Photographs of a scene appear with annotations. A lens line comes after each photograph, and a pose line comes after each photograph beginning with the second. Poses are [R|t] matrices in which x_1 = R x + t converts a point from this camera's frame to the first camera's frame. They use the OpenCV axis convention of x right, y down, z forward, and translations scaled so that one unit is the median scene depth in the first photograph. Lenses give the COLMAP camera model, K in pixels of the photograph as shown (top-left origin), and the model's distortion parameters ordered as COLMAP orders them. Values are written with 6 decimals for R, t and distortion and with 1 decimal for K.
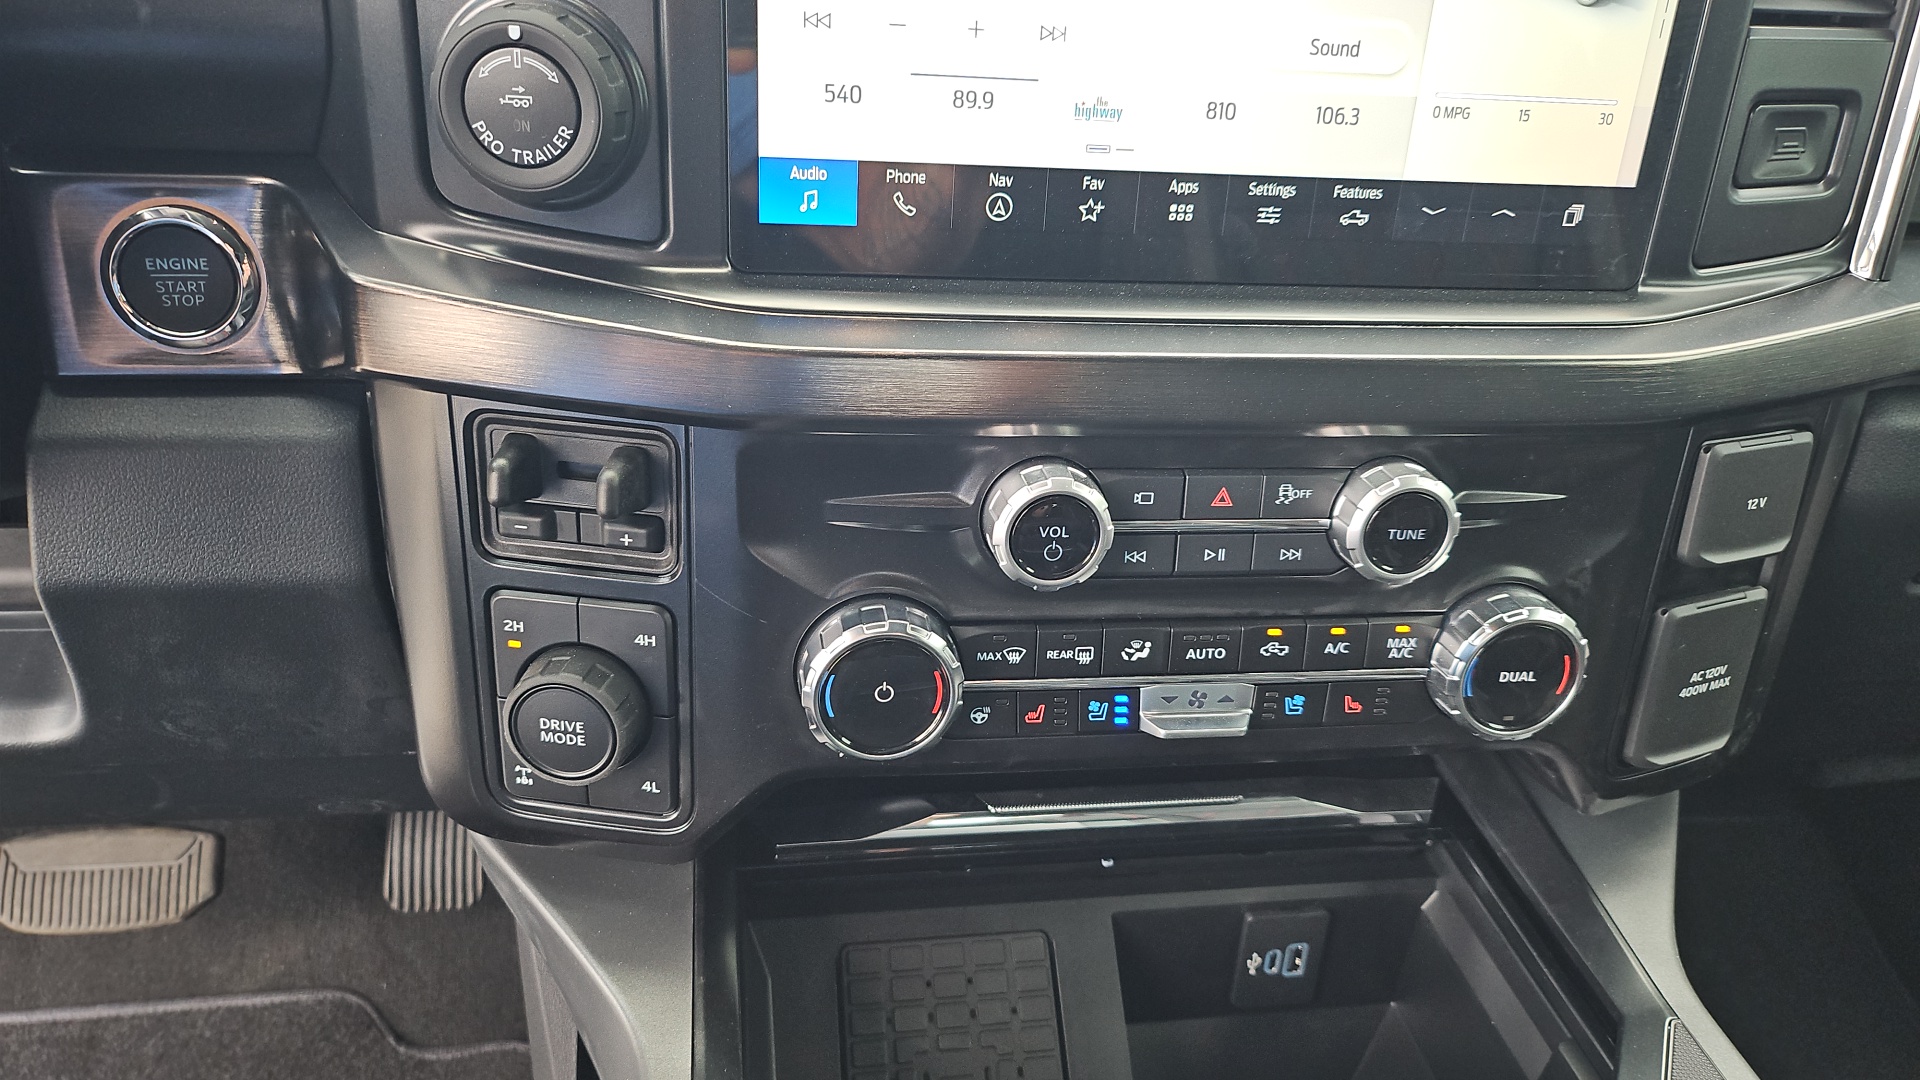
lens RADIAL K [[1341.0, 0, 967.6], [0, 1341.0, 492.7], [0, 0, 1]] dist [0.055031, -0.079295]
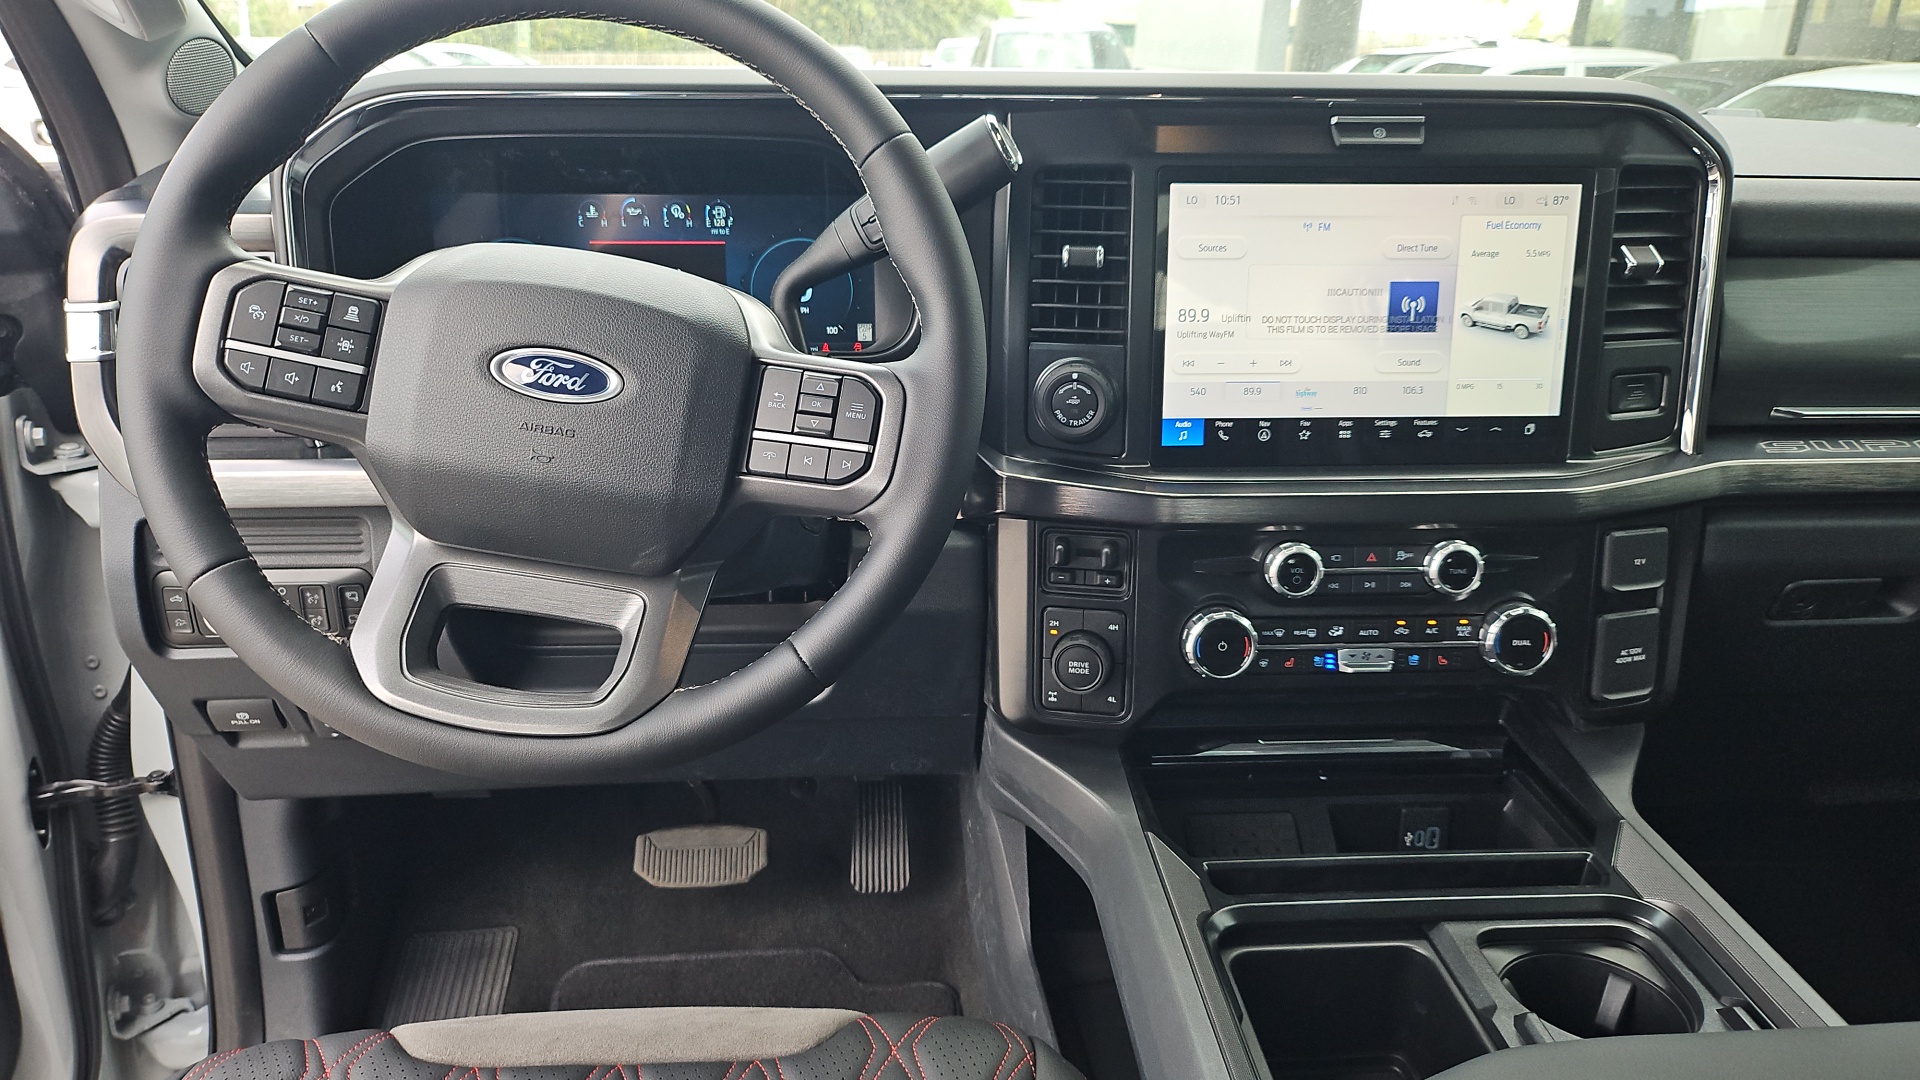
lens RADIAL K [[1321.9, 0, 959.3], [0, 1321.9, 527.3], [0, 0, 1]] dist [0.032065, -0.003821]
pose [[0.992147, -0.032361, -0.120822, -0.214227], [0.012789, 0.987135, -0.159374, 0.284902], [0.124425, 0.156577, 0.979797, -1.206130]]
